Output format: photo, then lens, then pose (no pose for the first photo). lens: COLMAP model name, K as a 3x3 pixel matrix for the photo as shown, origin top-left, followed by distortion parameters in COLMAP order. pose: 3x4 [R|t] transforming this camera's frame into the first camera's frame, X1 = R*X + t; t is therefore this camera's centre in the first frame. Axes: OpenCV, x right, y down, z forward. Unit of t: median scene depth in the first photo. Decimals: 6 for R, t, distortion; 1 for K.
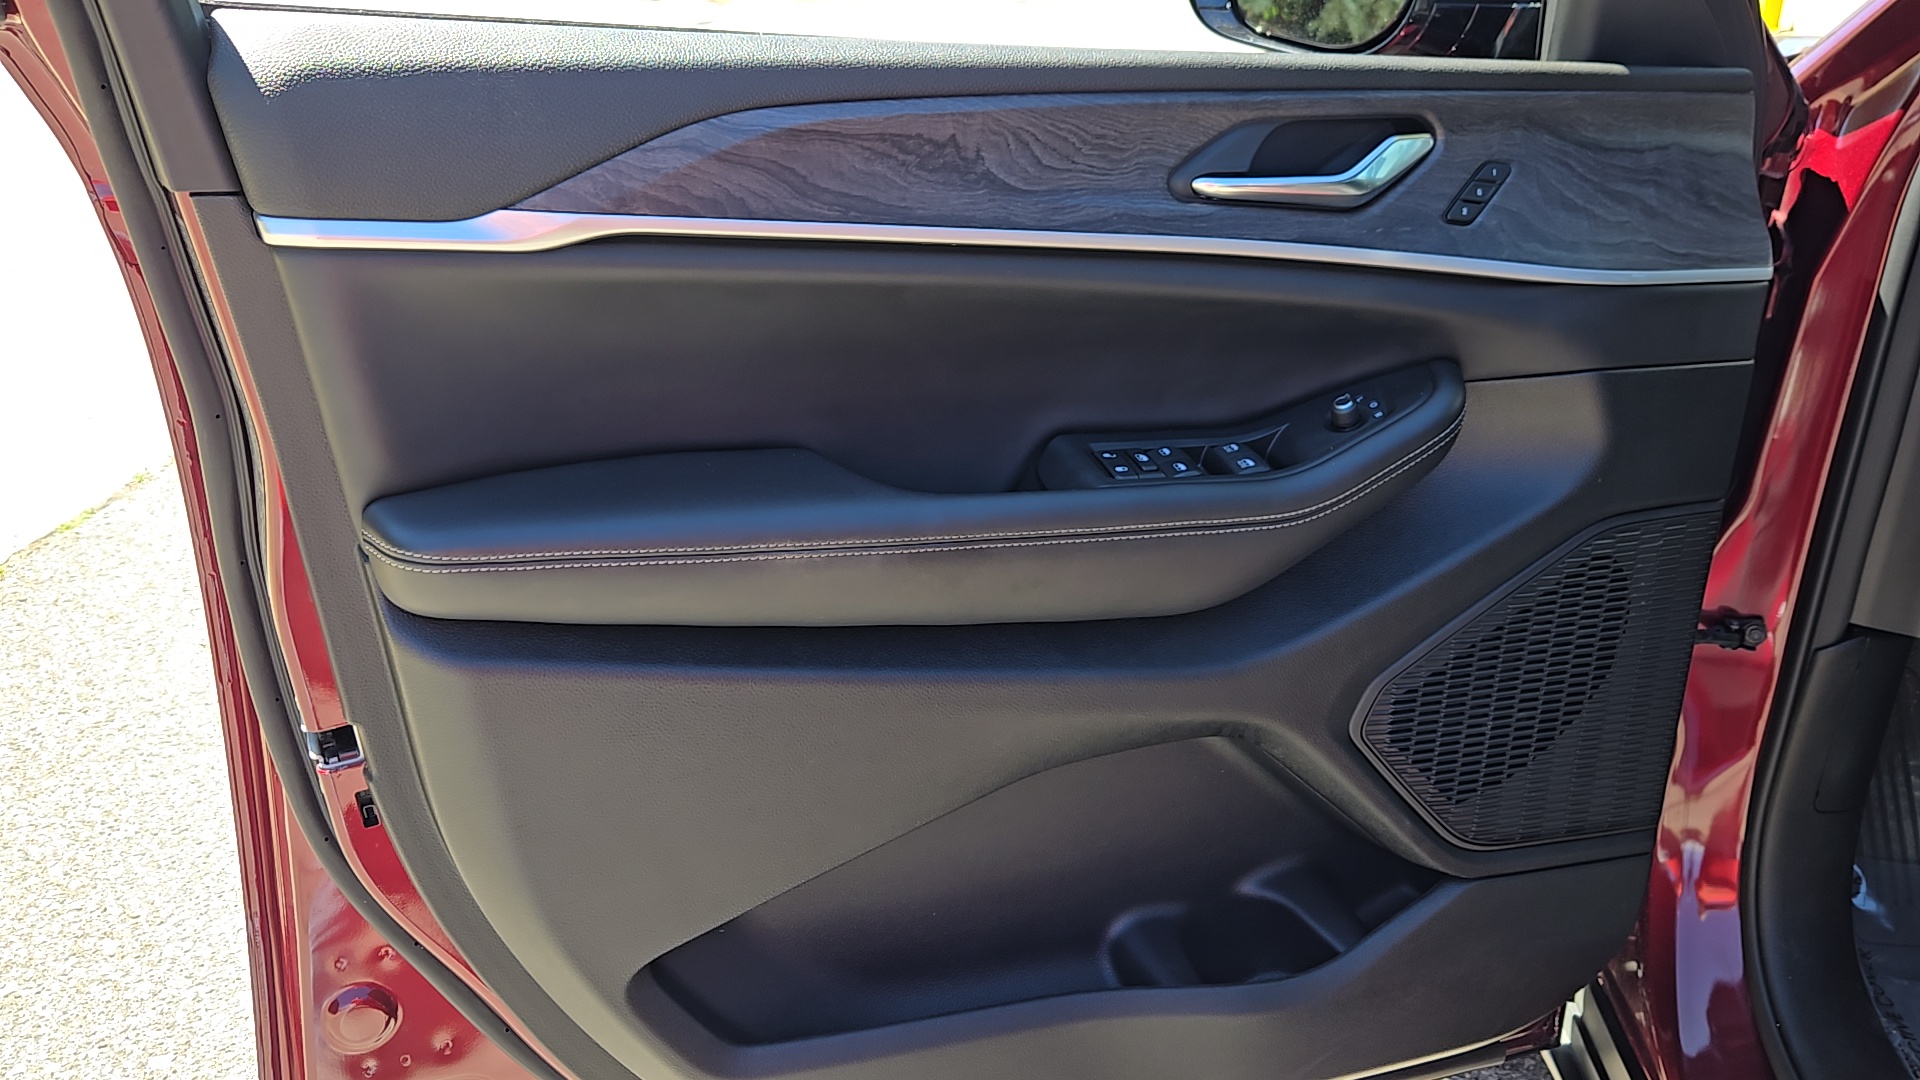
lens RADIAL K [[1596.6, 0, 960.0], [0, 1596.6, 540.0], [0, 0, 1]] dist [0.000463, -0.018496]
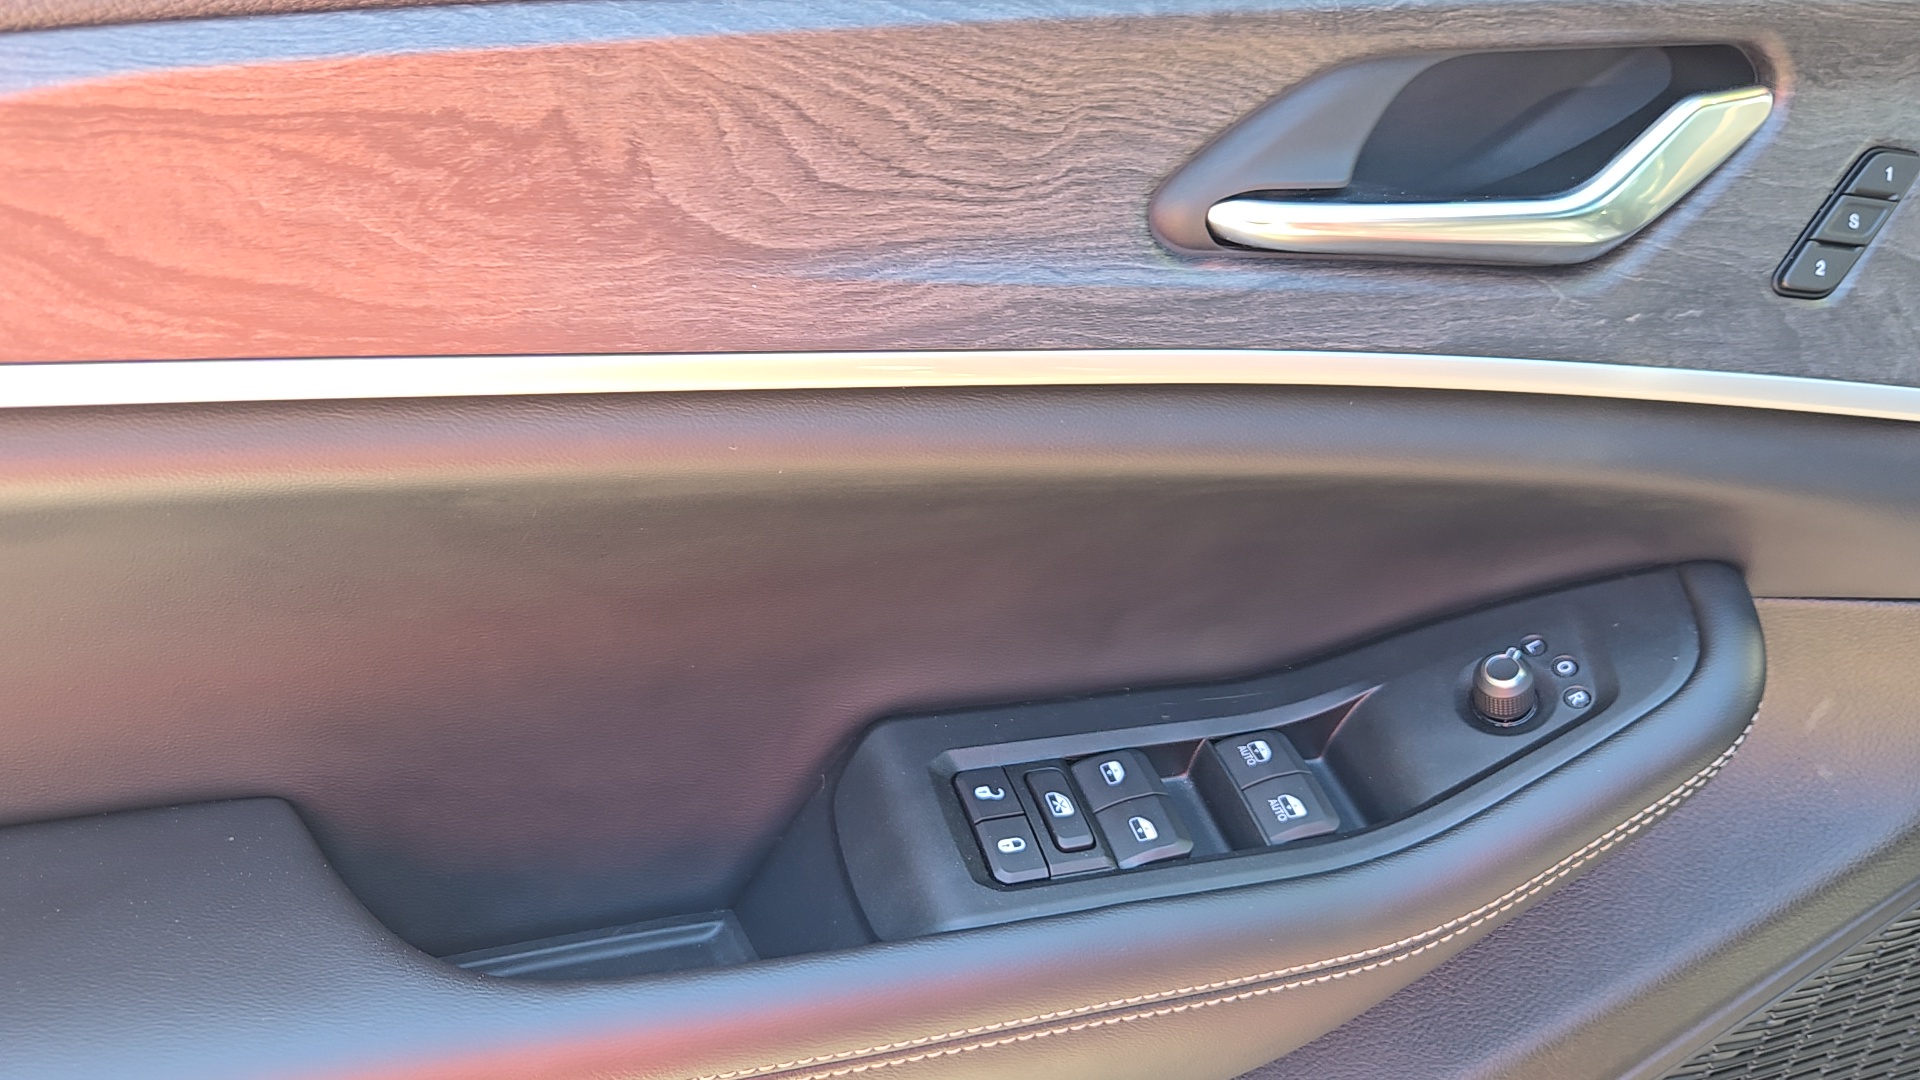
lens RADIAL K [[1596.6, 0, 960.0], [0, 1596.6, 540.0], [0, 0, 1]] dist [0.000463, -0.018496]
pose [[0.999347, 0.032434, 0.015925, 0.080621], [-0.034573, 0.986424, 0.160535, -0.209900], [-0.010502, -0.160981, 0.986902, 0.601792]]
